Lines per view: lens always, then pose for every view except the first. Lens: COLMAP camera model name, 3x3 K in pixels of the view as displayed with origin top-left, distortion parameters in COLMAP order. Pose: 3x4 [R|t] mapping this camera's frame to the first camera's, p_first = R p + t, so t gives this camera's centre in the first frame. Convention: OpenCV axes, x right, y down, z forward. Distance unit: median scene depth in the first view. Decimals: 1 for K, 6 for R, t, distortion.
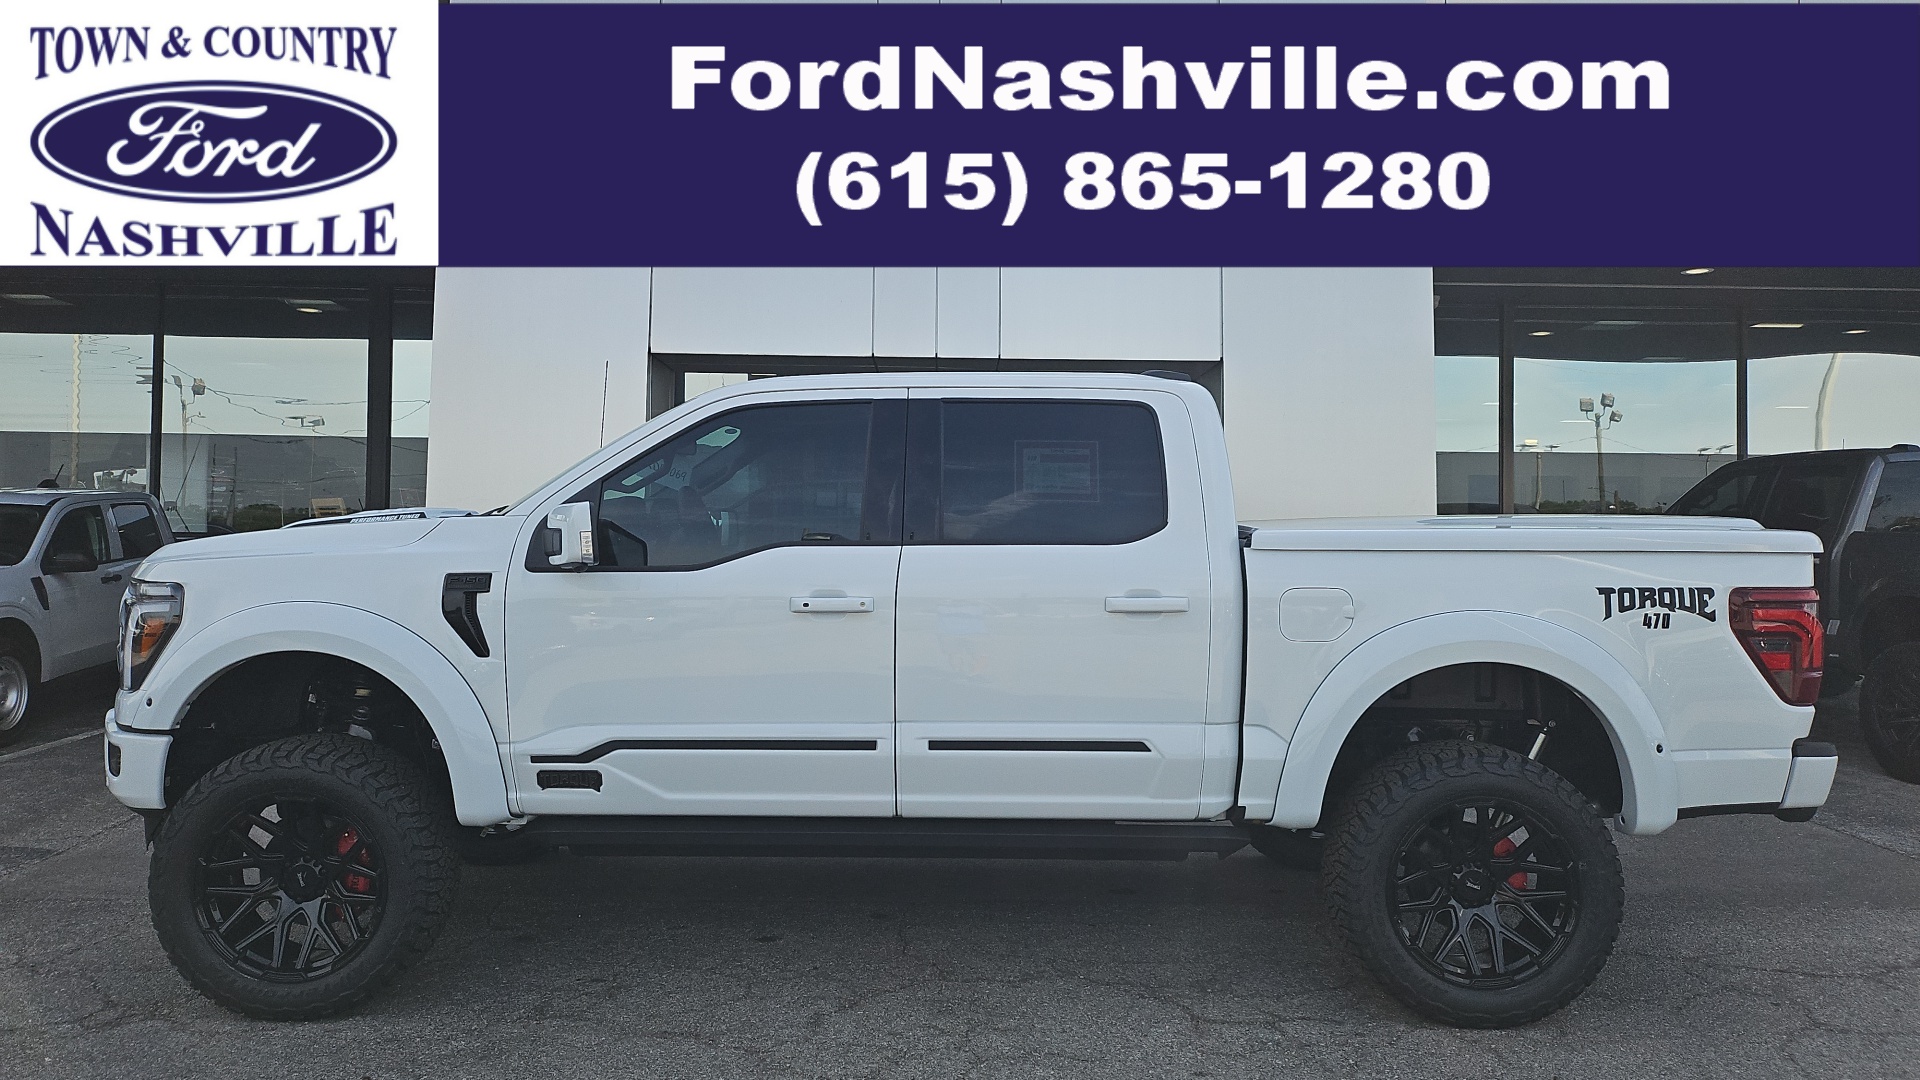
lens RADIAL K [[1367.6, 0, 948.0], [0, 1367.6, 543.6], [0, 0, 1]] dist [0.035417, -0.029793]
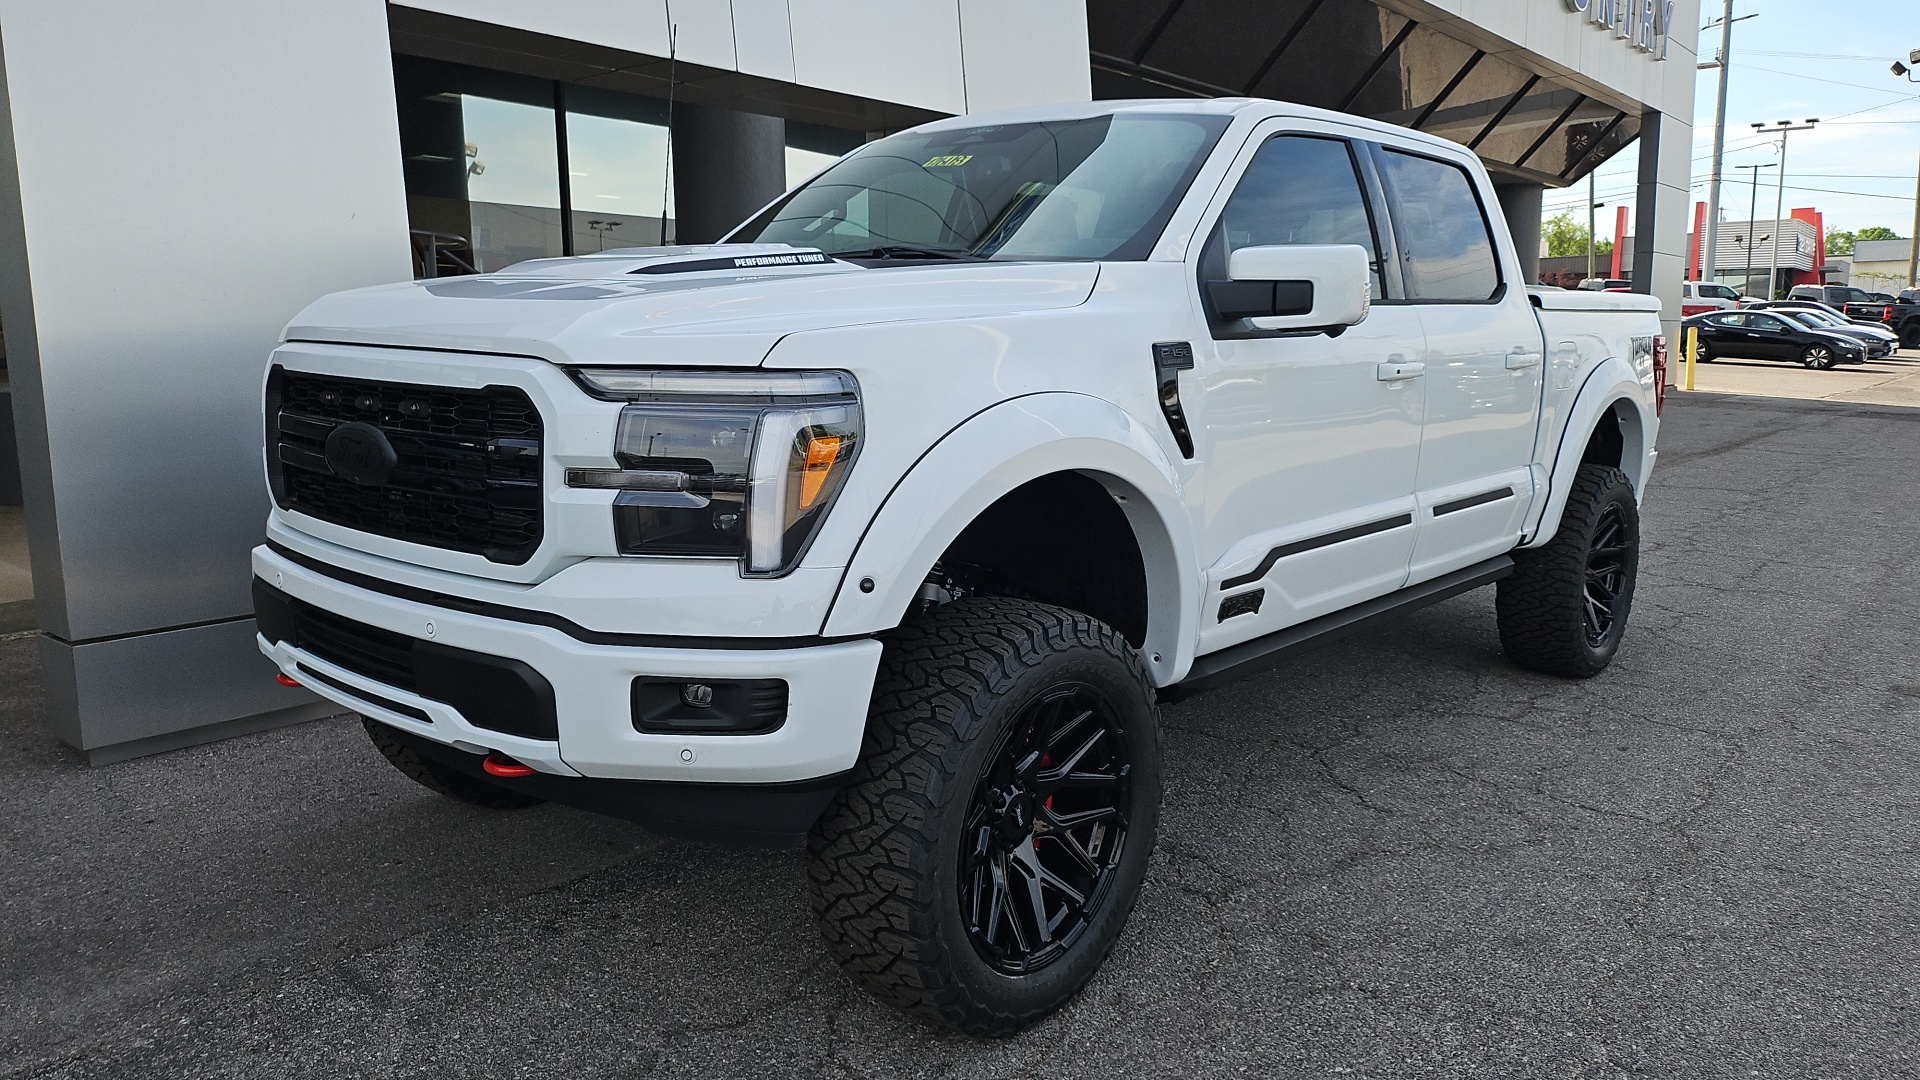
lens RADIAL K [[1367.6, 0, 963.8], [0, 1367.6, 539.2], [0, 0, 1]] dist [0.035417, -0.029793]
pose [[0.649163, -0.123367, 0.750578, -0.956559], [-0.006585, 0.985812, 0.167726, 0.003925], [-0.760620, -0.113825, 0.639140, 0.615988]]
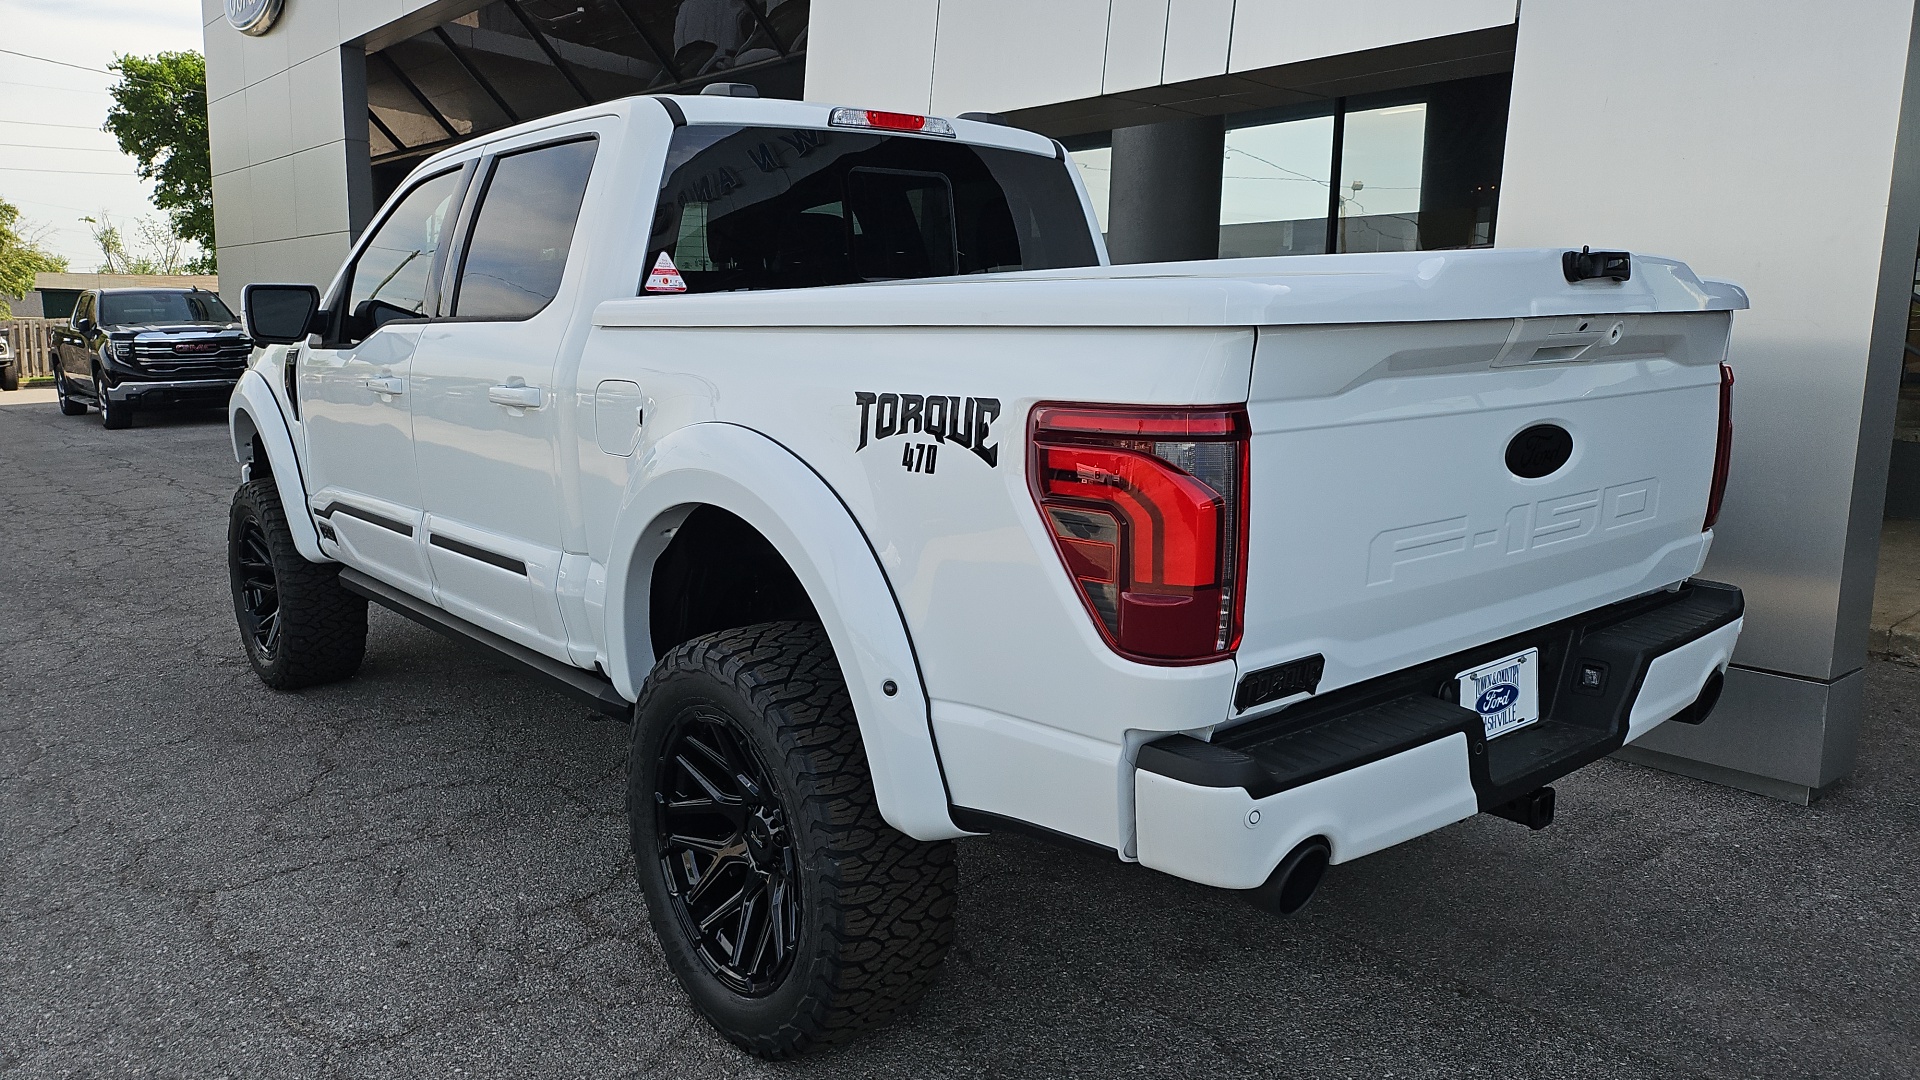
lens RADIAL K [[1367.6, 0, 956.7], [0, 1367.6, 538.0], [0, 0, 1]] dist [0.035417, -0.029793]
pose [[0.642362, 0.112208, -0.758142, 0.925670], [0.013678, 0.987388, 0.157727, 0.003286], [0.766279, -0.111687, 0.632726, 0.670246]]
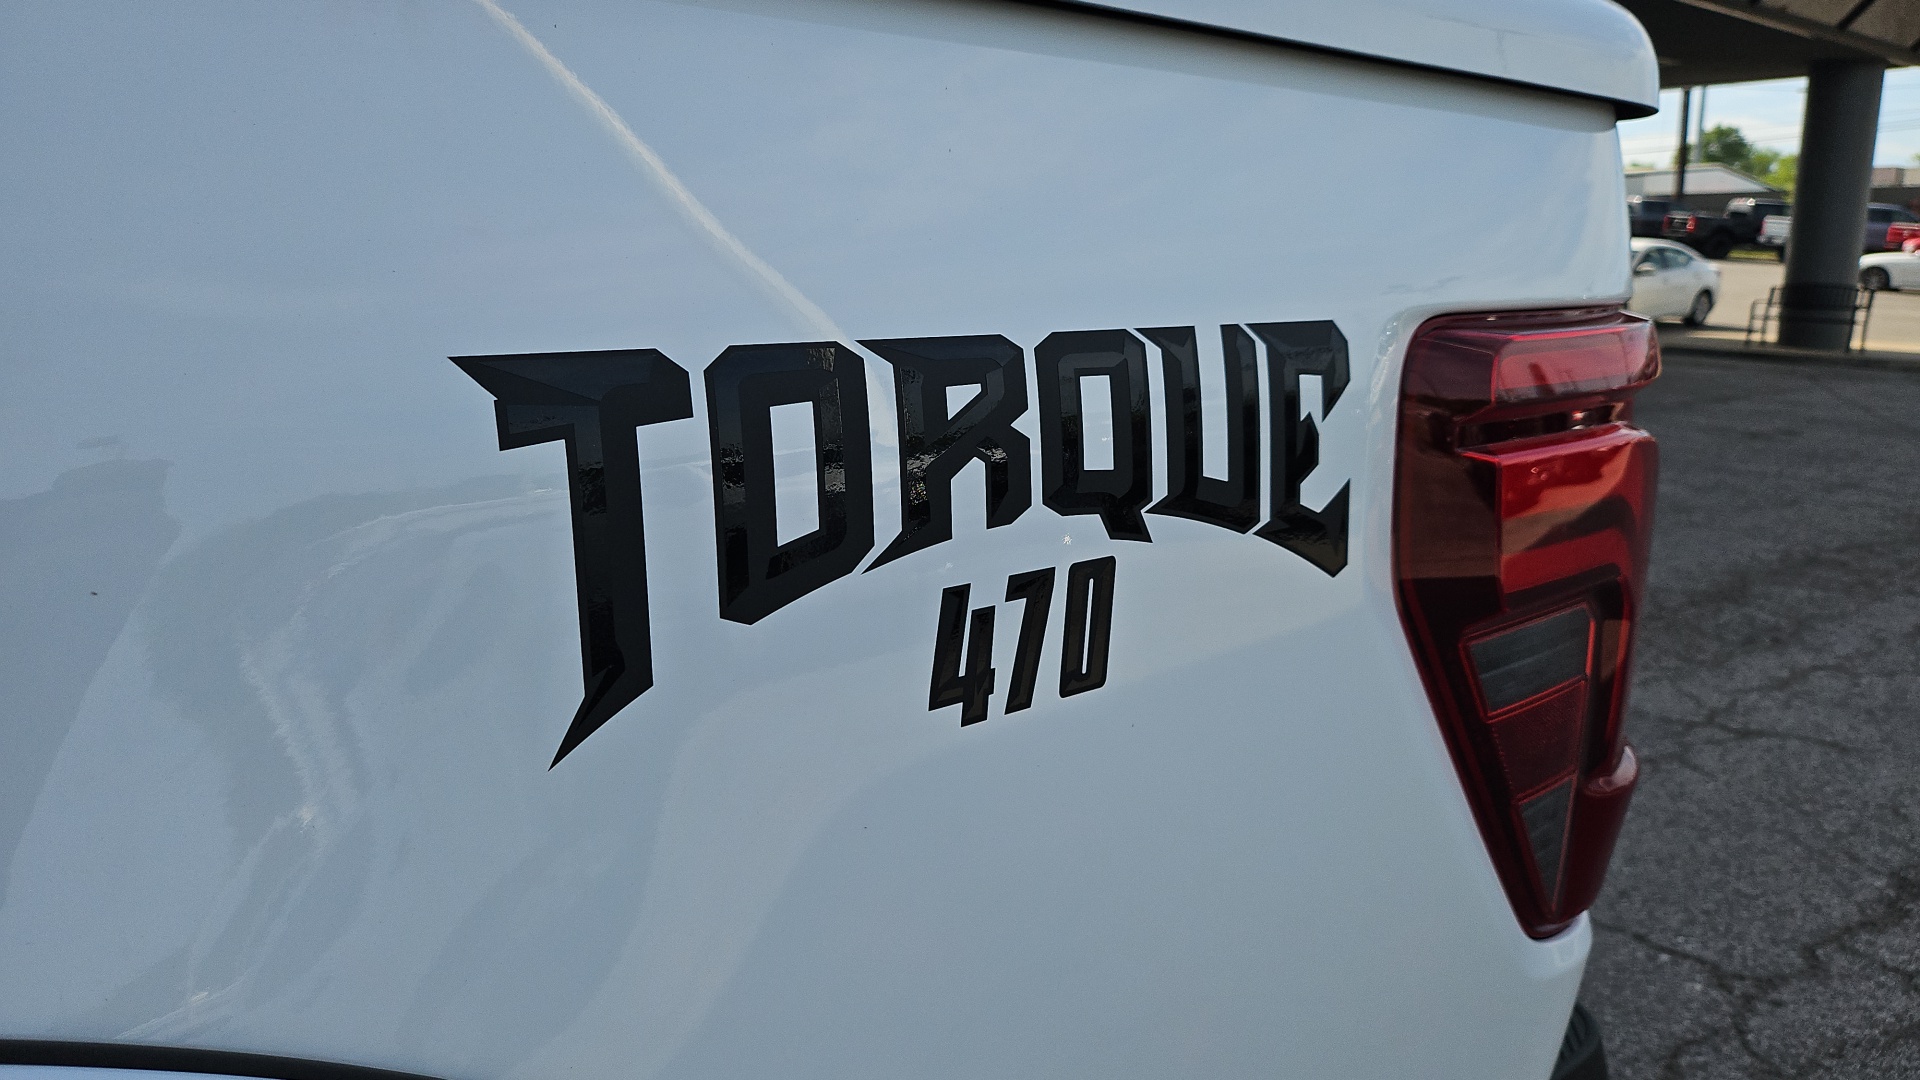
lens RADIAL K [[1367.6, 0, 966.2], [0, 1367.6, 536.8], [0, 0, 1]] dist [0.035417, -0.029793]
pose [[0.788964, -0.119756, 0.602656, 0.443851], [-0.019210, 0.975536, 0.219001, 0.023968], [-0.614138, -0.184361, 0.767362, 0.917228]]
